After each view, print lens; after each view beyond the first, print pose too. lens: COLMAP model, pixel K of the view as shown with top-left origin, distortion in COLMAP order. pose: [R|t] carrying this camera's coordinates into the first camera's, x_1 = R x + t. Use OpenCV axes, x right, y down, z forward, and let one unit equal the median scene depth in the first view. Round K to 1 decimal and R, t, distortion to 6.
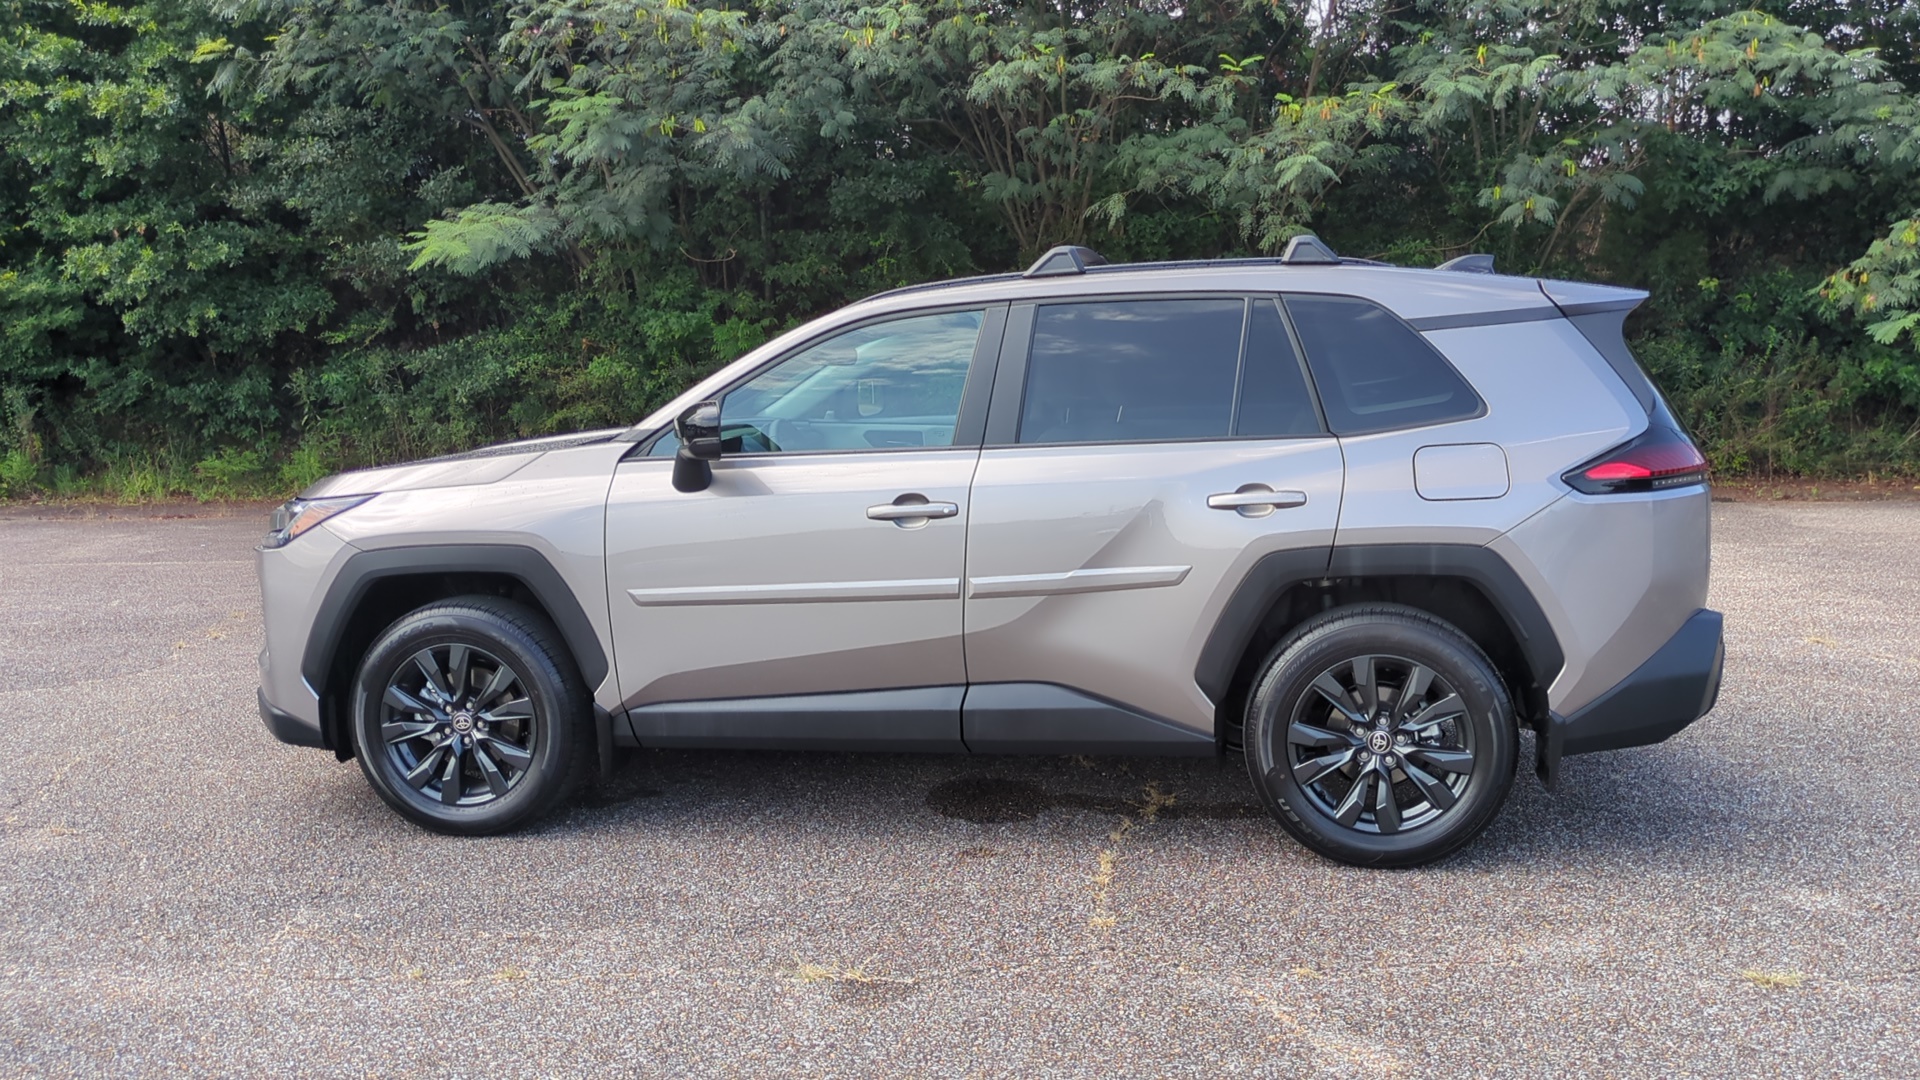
lens RADIAL K [[1687.0, 0, 988.1], [0, 1687.0, 538.8], [0, 0, 1]] dist [0.089692, -0.149568]
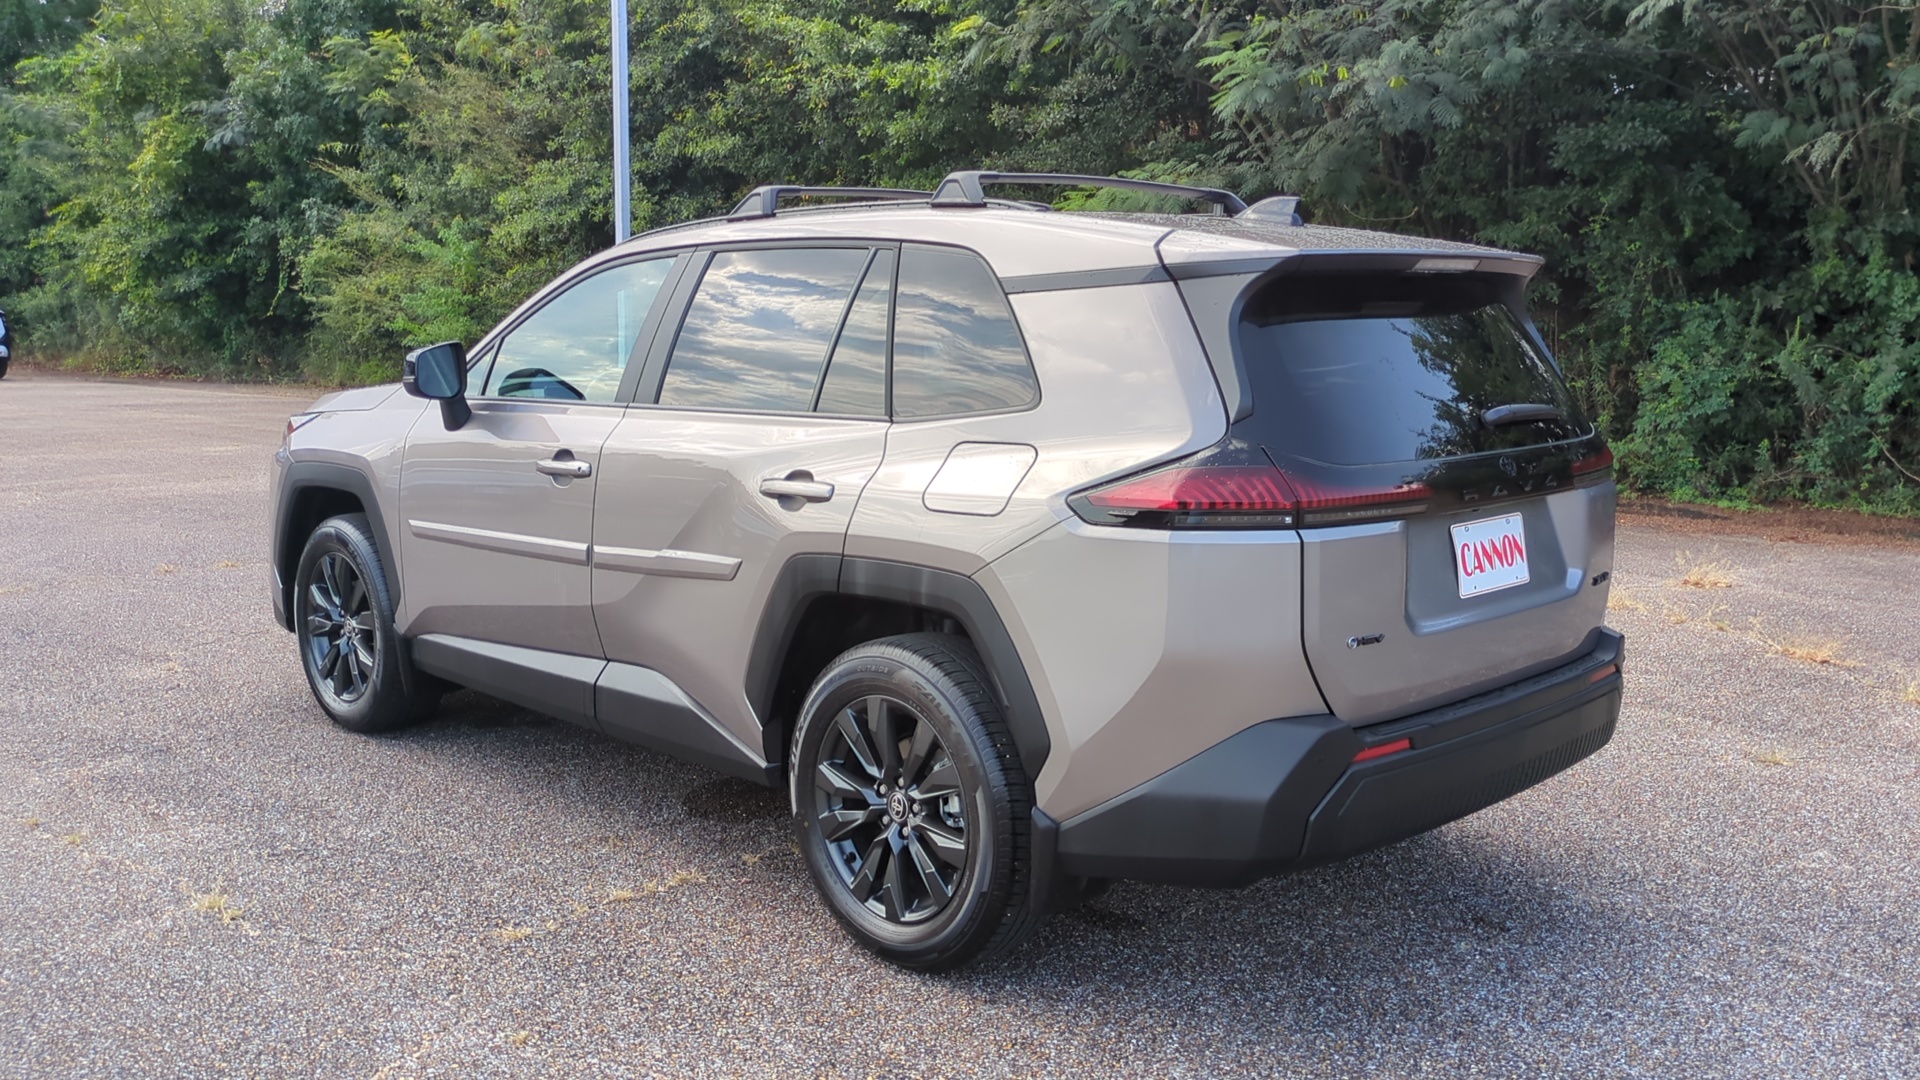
lens RADIAL K [[1687.0, 0, 988.1], [0, 1687.0, 538.8], [0, 0, 1]] dist [0.089692, -0.149568]
pose [[0.815068, 0.111566, -0.568522, 0.688923], [-0.100463, 0.993635, 0.050961, -0.049091], [0.570589, 0.015579, 0.821088, 0.360027]]
